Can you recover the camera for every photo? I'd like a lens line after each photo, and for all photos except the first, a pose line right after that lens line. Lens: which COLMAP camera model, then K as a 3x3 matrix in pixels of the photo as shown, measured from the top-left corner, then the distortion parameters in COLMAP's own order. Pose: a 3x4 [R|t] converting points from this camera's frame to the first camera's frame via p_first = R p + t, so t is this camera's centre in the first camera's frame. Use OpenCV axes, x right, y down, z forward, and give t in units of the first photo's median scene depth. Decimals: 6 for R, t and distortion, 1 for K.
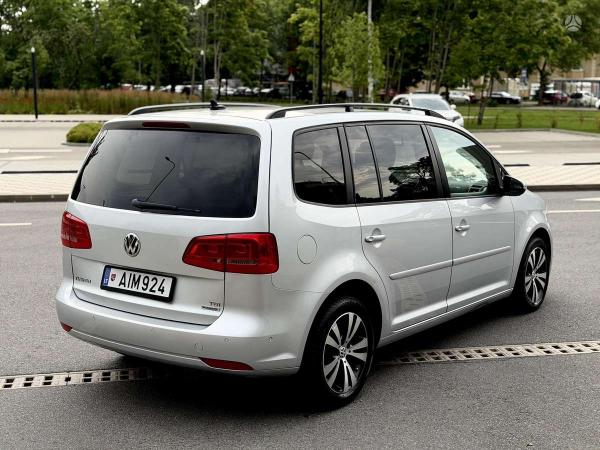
lens RADIAL K [[831.2, 0, 299.5], [0, 831.2, 226.0], [0, 0, 1]] dist [0.084699, 0.000000]
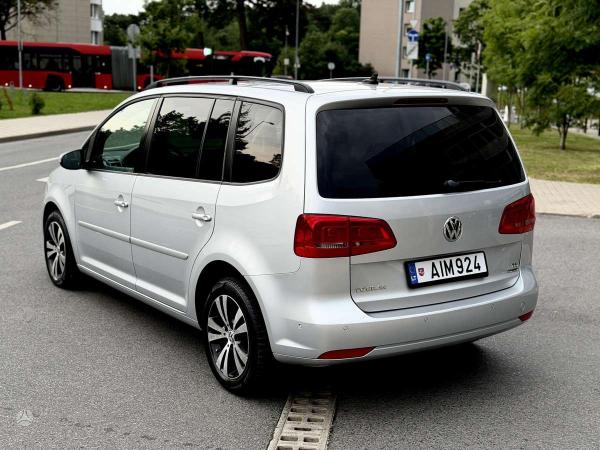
lens RADIAL K [[831.2, 0, 296.7], [0, 831.2, 227.7], [0, 0, 1]] dist [0.084699, 0.000000]
pose [[0.346192, -0.161676, 0.924128, -1.128444], [0.127480, 0.984009, 0.124397, -0.118039], [-0.929462, 0.074742, 0.361266, 0.820788]]
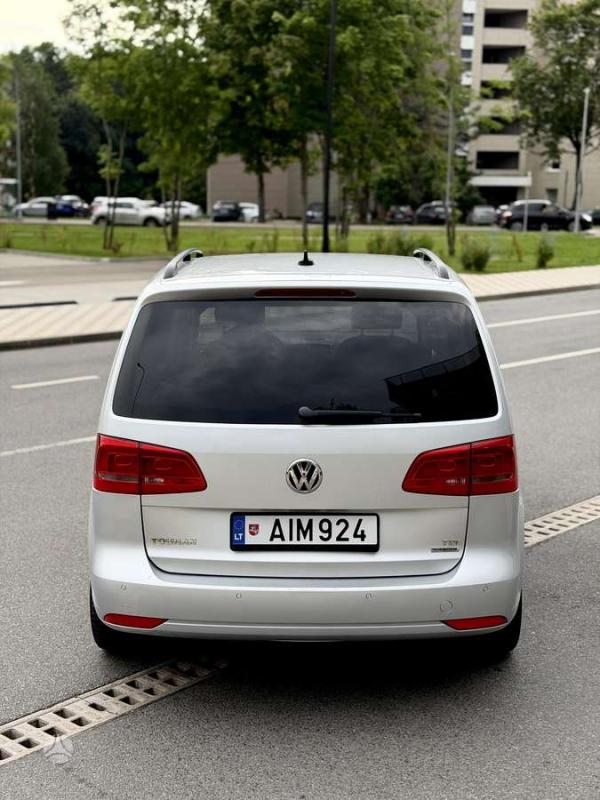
lens RADIAL K [[1108.3, 0, 304.5], [0, 1108.3, 396.3], [0, 0, 1]] dist [0.084699, 0.000000]
pose [[0.813614, -0.095238, 0.573553, -0.698873], [0.084264, 0.995393, 0.045750, -0.080546], [-0.575267, 0.011107, 0.817890, 0.275744]]
